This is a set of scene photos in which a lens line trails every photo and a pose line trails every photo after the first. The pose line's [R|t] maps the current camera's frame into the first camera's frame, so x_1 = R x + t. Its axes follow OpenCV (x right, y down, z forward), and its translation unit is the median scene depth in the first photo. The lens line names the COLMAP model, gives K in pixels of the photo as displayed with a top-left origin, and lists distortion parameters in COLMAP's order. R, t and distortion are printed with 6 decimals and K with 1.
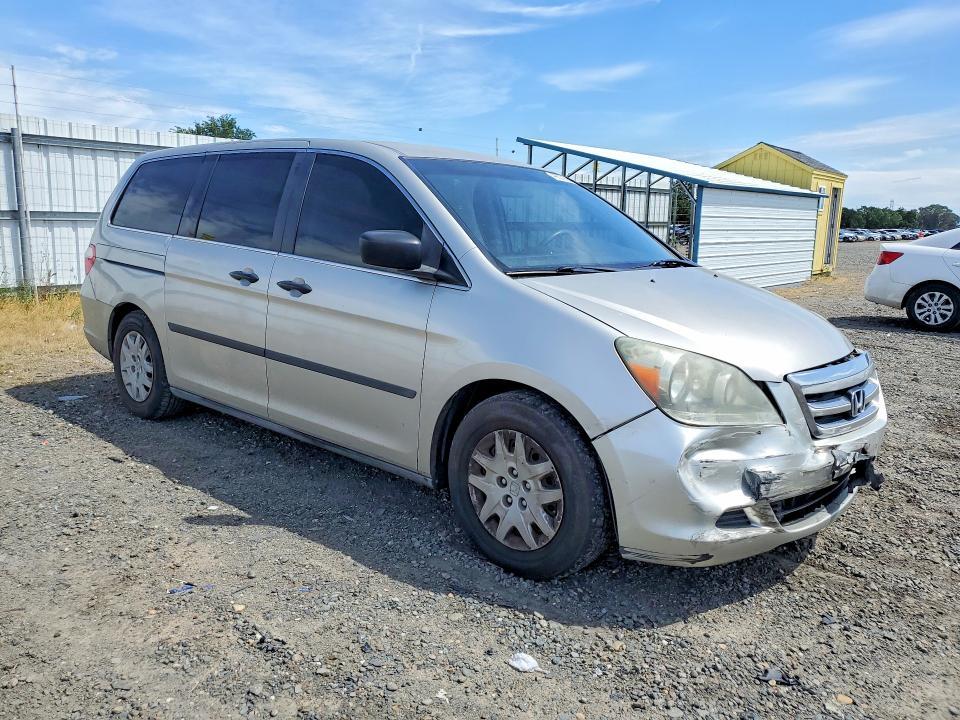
lens RADIAL K [[857.5, 0, 480.0], [0, 857.5, 360.0], [0, 0, 1]] dist [0.007360, 0.013866]
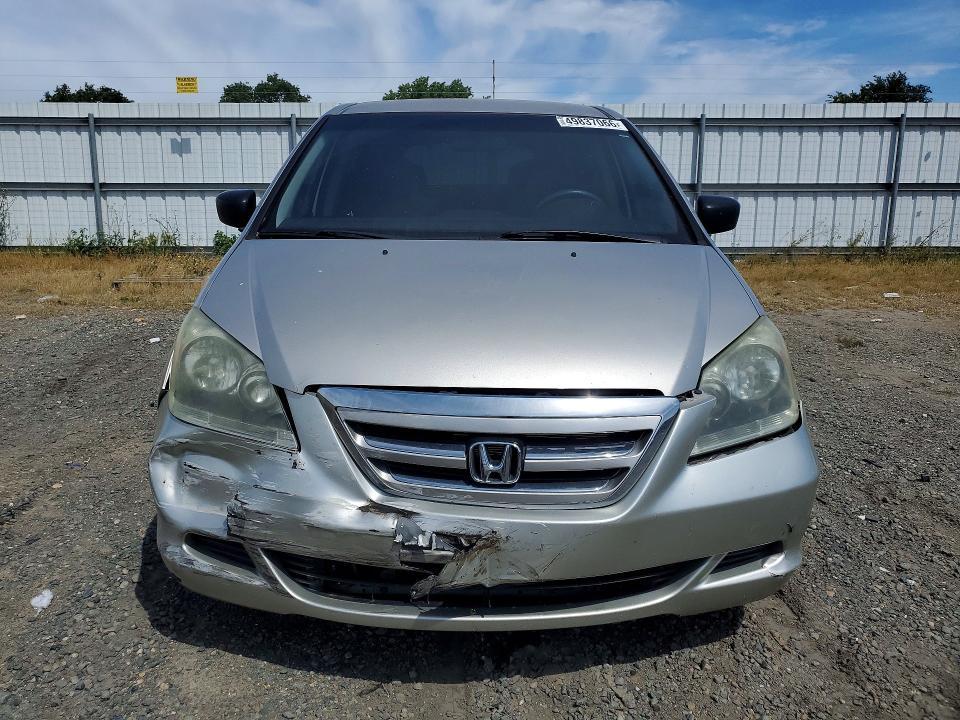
lens RADIAL K [[840.3, 0, 480.0], [0, 840.3, 360.0], [0, 0, 1]] dist [-0.000324, -0.000172]
pose [[0.588522, 0.146795, -0.795042, 0.175390], [-0.120577, 0.988317, 0.093225, -0.015175], [0.799439, 0.040998, 0.599347, 0.122534]]
